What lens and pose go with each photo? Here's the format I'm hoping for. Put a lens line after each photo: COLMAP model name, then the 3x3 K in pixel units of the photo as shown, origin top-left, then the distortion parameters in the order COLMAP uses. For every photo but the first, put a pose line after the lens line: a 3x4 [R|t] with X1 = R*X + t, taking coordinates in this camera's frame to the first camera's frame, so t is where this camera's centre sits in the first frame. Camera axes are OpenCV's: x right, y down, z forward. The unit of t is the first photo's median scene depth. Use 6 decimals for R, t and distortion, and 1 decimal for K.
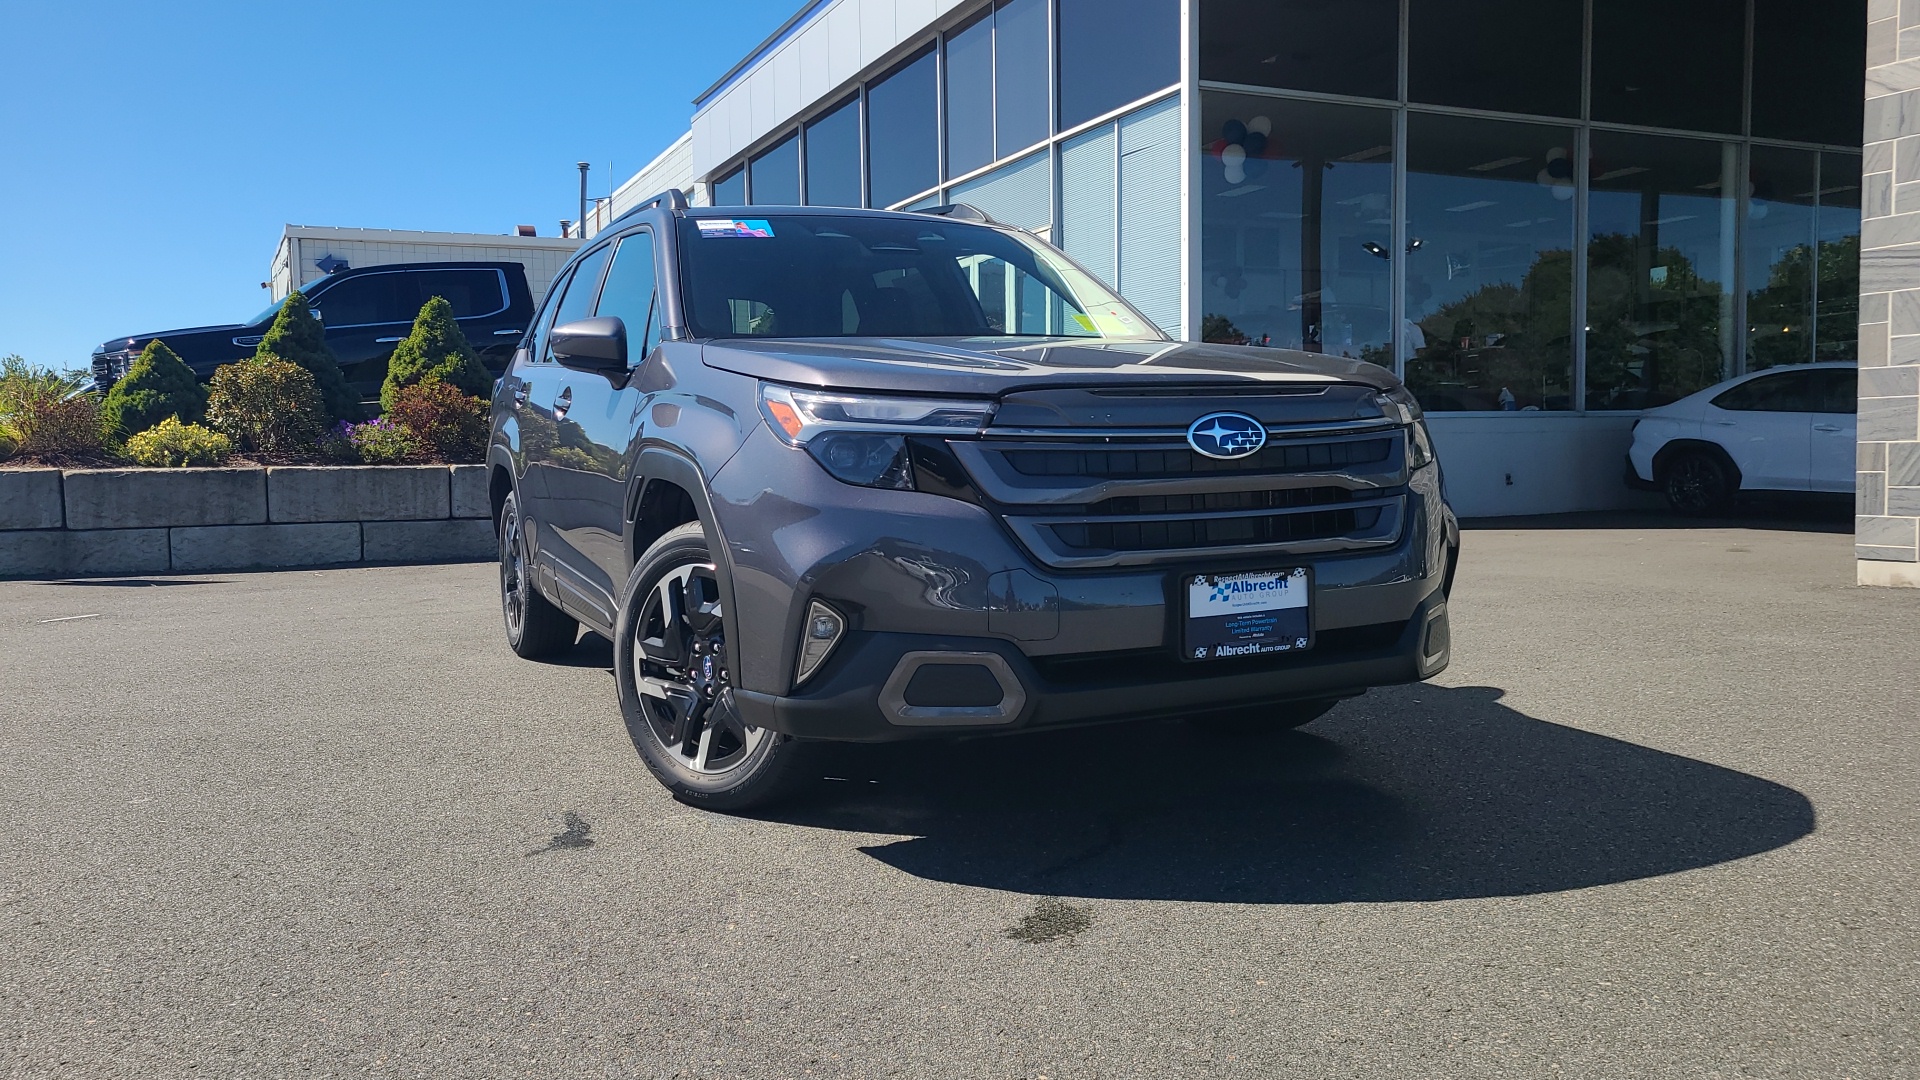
lens RADIAL K [[1439.7, 0, 925.8], [0, 1439.7, 556.4], [0, 0, 1]] dist [0.056846, -0.031990]
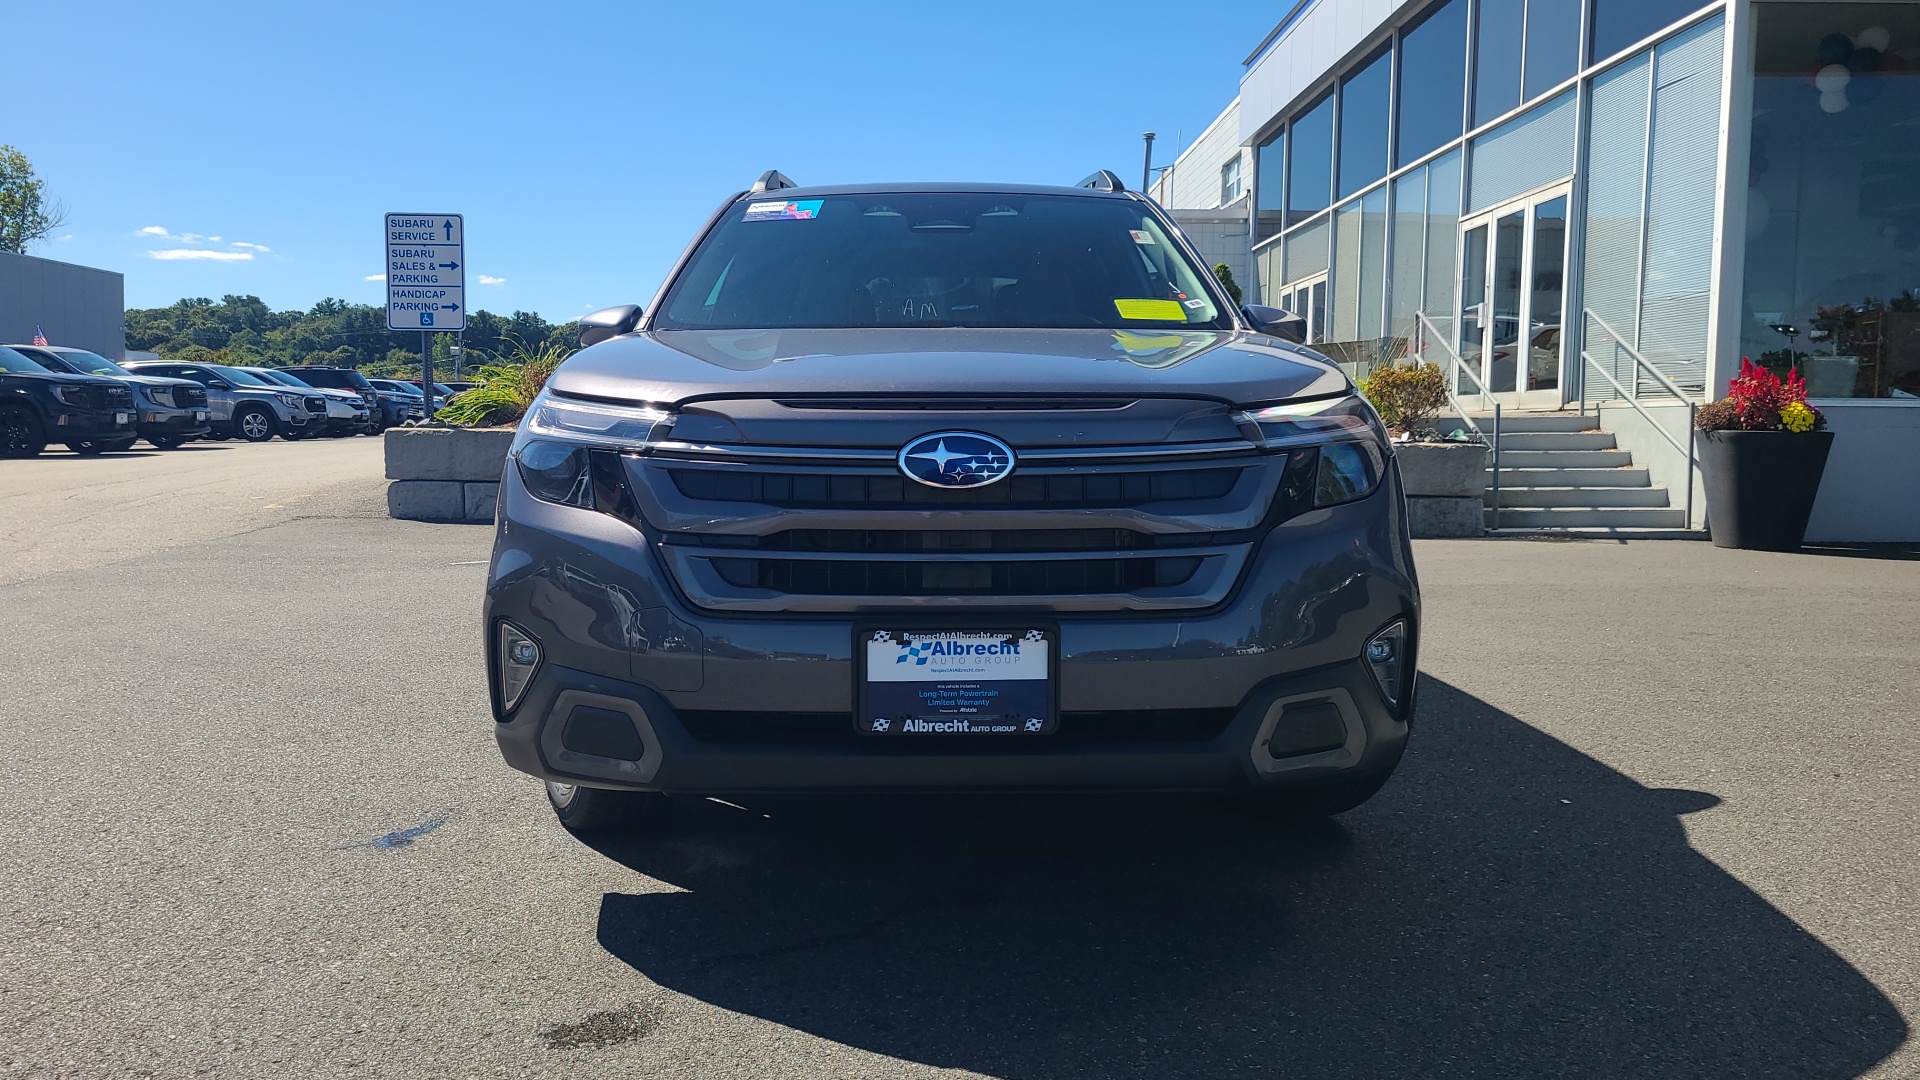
lens RADIAL K [[1439.7, 0, 958.0], [0, 1439.7, 535.4], [0, 0, 1]] dist [0.056846, -0.031990]
pose [[0.912909, 0.059000, -0.403876, 0.540357], [-0.055259, 0.998253, 0.020924, -0.058567], [0.404405, 0.003216, 0.914575, 0.262990]]
